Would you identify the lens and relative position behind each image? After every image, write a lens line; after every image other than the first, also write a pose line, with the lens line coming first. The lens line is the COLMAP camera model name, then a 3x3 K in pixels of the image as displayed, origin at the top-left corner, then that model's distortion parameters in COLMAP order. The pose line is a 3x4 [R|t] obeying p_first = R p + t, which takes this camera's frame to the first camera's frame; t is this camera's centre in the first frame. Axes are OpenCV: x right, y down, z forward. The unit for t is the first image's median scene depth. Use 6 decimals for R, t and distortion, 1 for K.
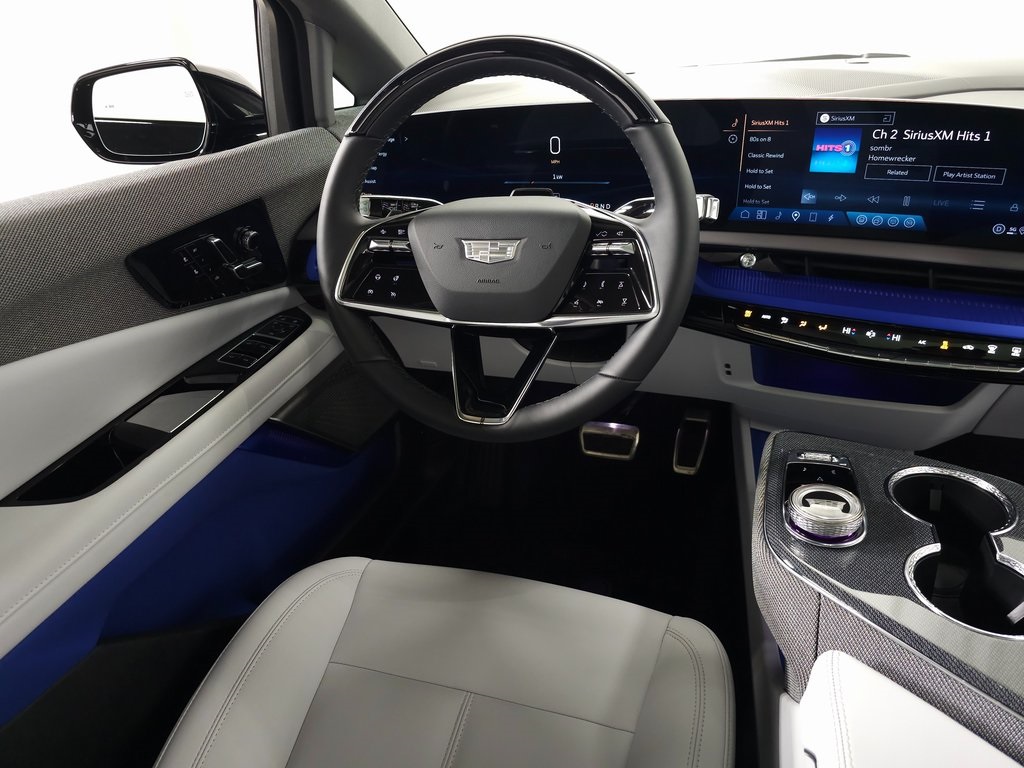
lens RADIAL K [[693.8, 0, 513.7], [0, 693.8, 382.7], [0, 0, 1]] dist [0.045547, -0.056207]
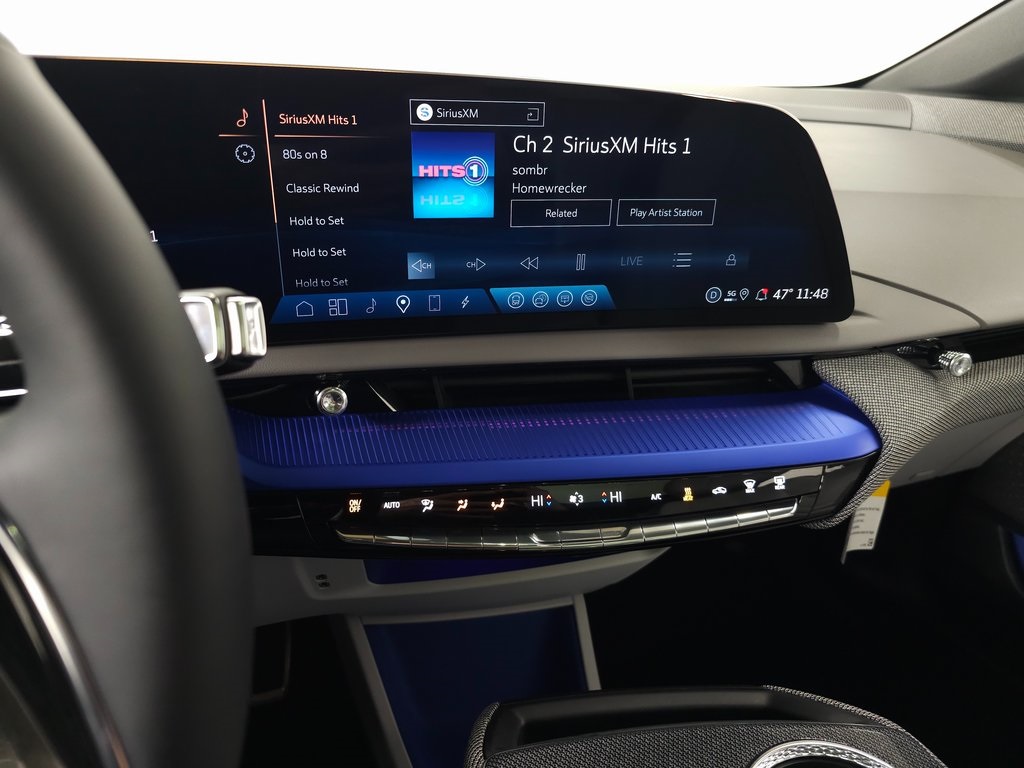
lens RADIAL K [[693.8, 0, 508.4], [0, 693.8, 375.8], [0, 0, 1]] dist [0.045547, -0.056207]
pose [[0.776780, -0.179338, 0.603698, 0.152874], [0.223564, 0.974687, 0.001886, -0.178107], [-0.588755, 0.133500, 0.797211, 0.579499]]
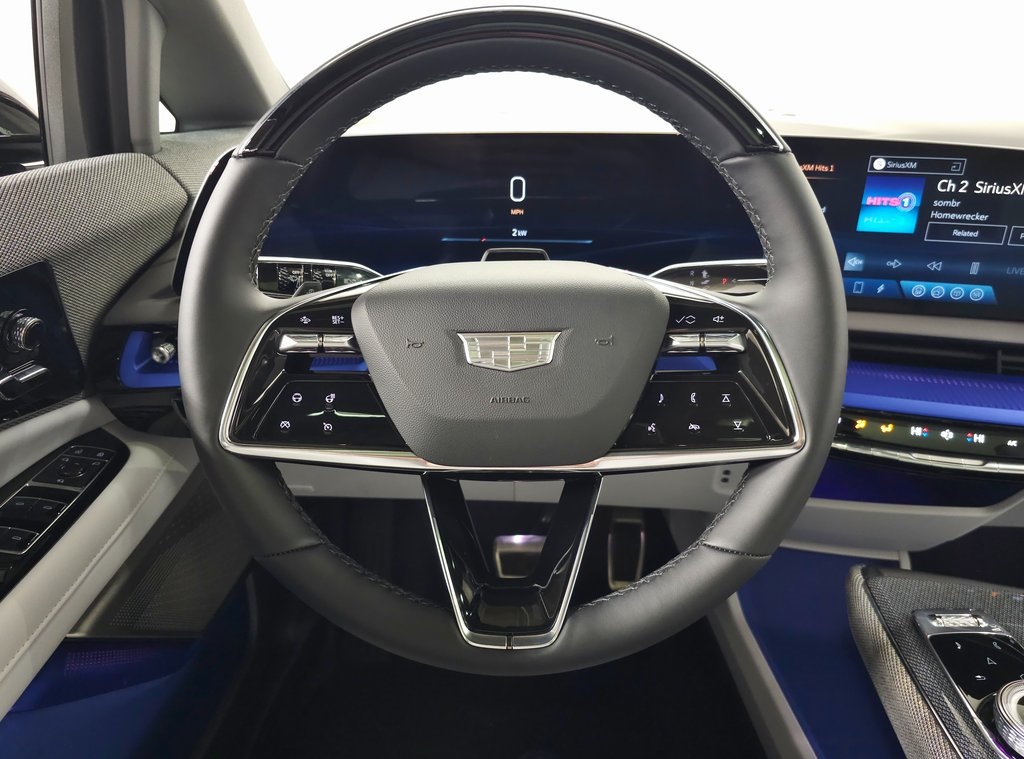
lens RADIAL K [[693.8, 0, 508.0], [0, 693.8, 378.8], [0, 0, 1]] dist [0.045547, -0.056207]
pose [[0.957877, -0.044668, 0.283682, -0.180831], [0.069039, 0.994677, -0.076495, -0.105799], [-0.278756, 0.092858, 0.955862, 0.381711]]
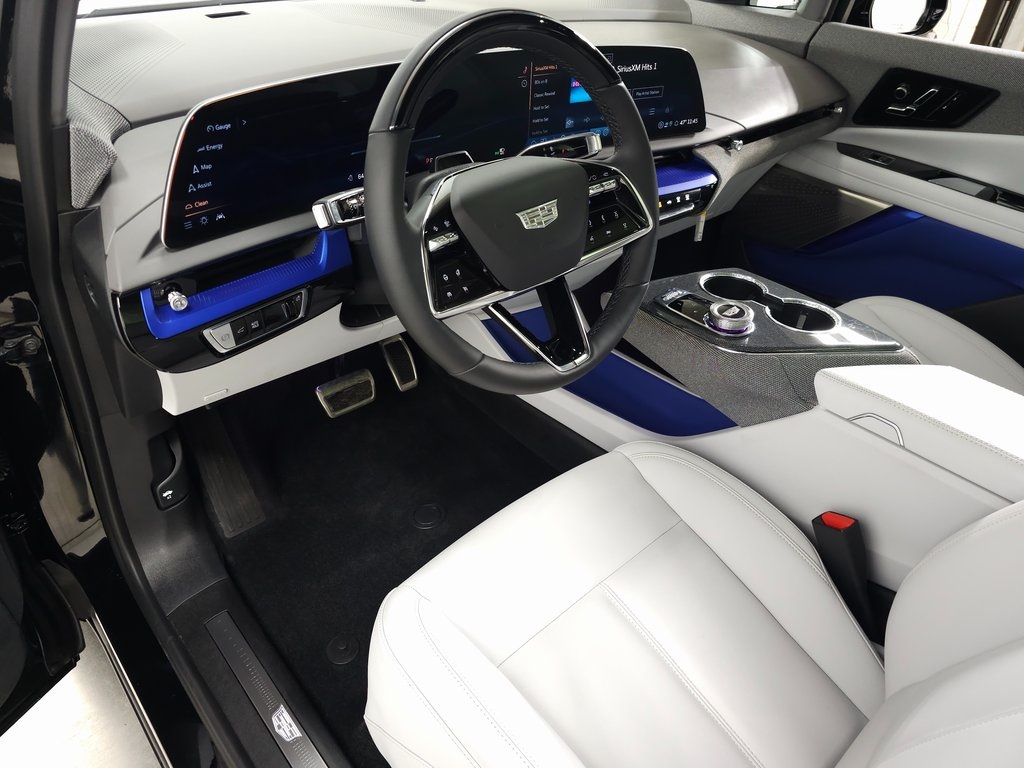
lens RADIAL K [[693.8, 0, 508.0], [0, 693.8, 378.5], [0, 0, 1]] dist [0.045547, -0.056207]
pose [[0.497450, -0.426388, 0.755471, -0.870378], [0.331516, 0.898206, 0.288657, -0.256635], [-0.801649, 0.106858, 0.588167, 0.374900]]
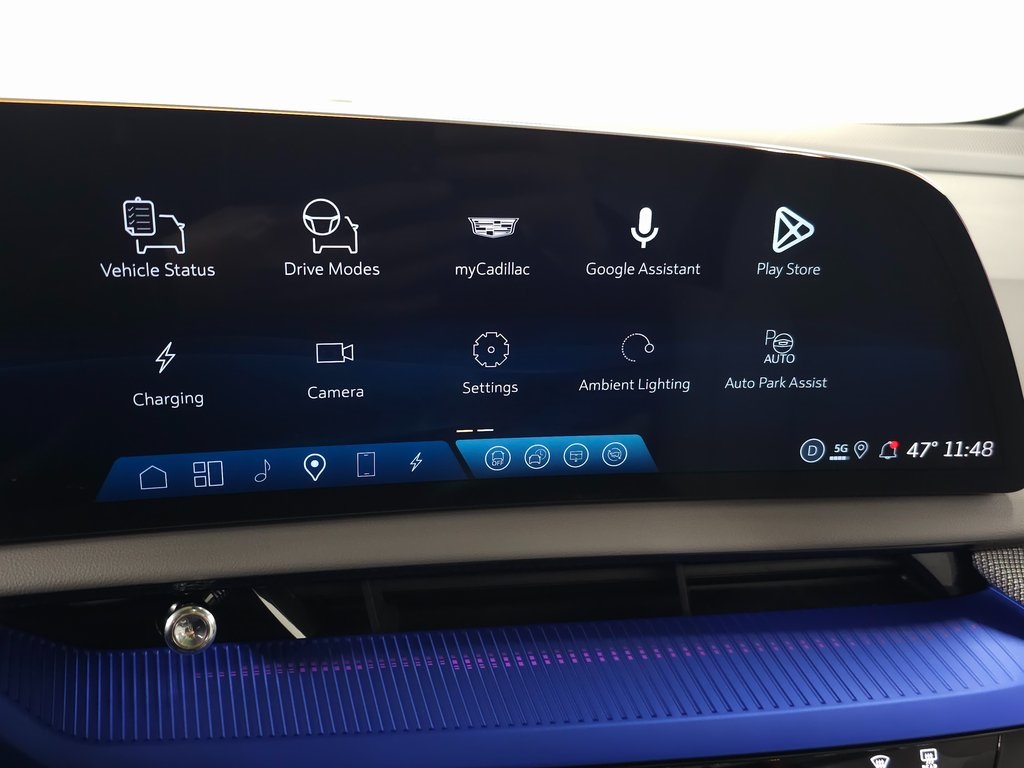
lens RADIAL K [[917.6, 0, 518.1], [0, 917.6, 384.9], [0, 0, 1]] dist [0.043853, -0.091275]
pose [[0.785283, -0.105544, 0.610075, 0.234043], [0.215436, 0.970367, -0.109432, -0.218002], [-0.580447, 0.217367, 0.784750, 0.634433]]
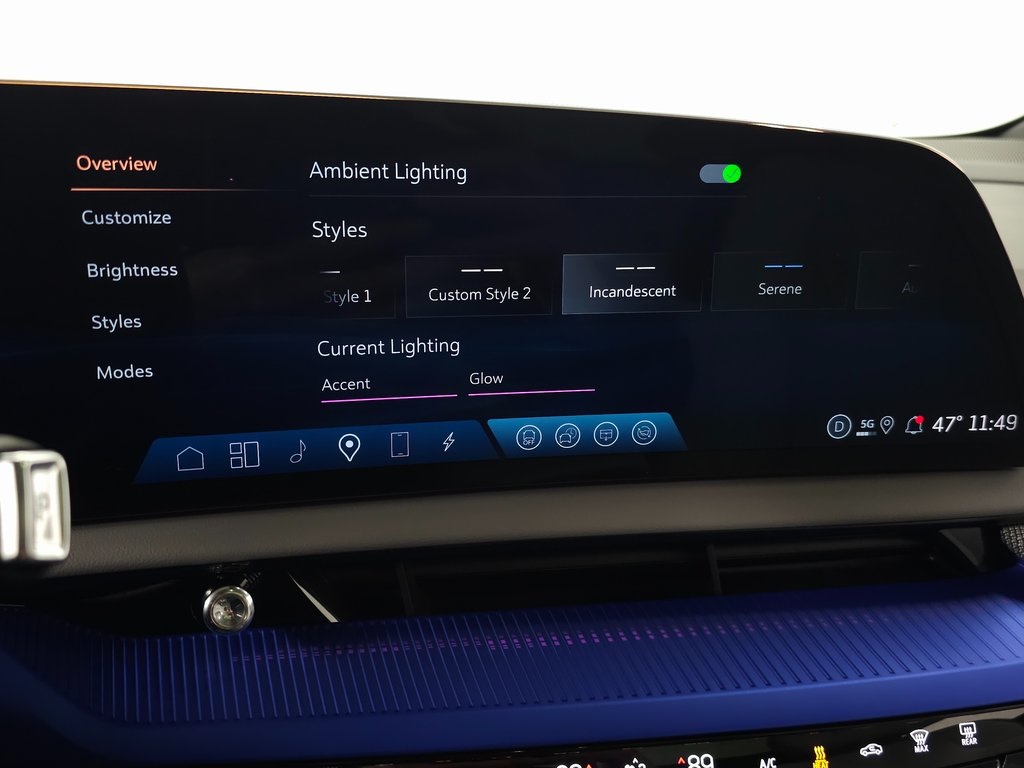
lens RADIAL K [[917.6, 0, 515.2], [0, 917.6, 379.2], [0, 0, 1]] dist [0.043853, -0.091275]
pose [[0.780295, -0.091801, 0.618638, 0.213383], [0.235074, 0.959685, -0.154093, -0.193507], [-0.579552, 0.265663, 0.770417, 0.648463]]
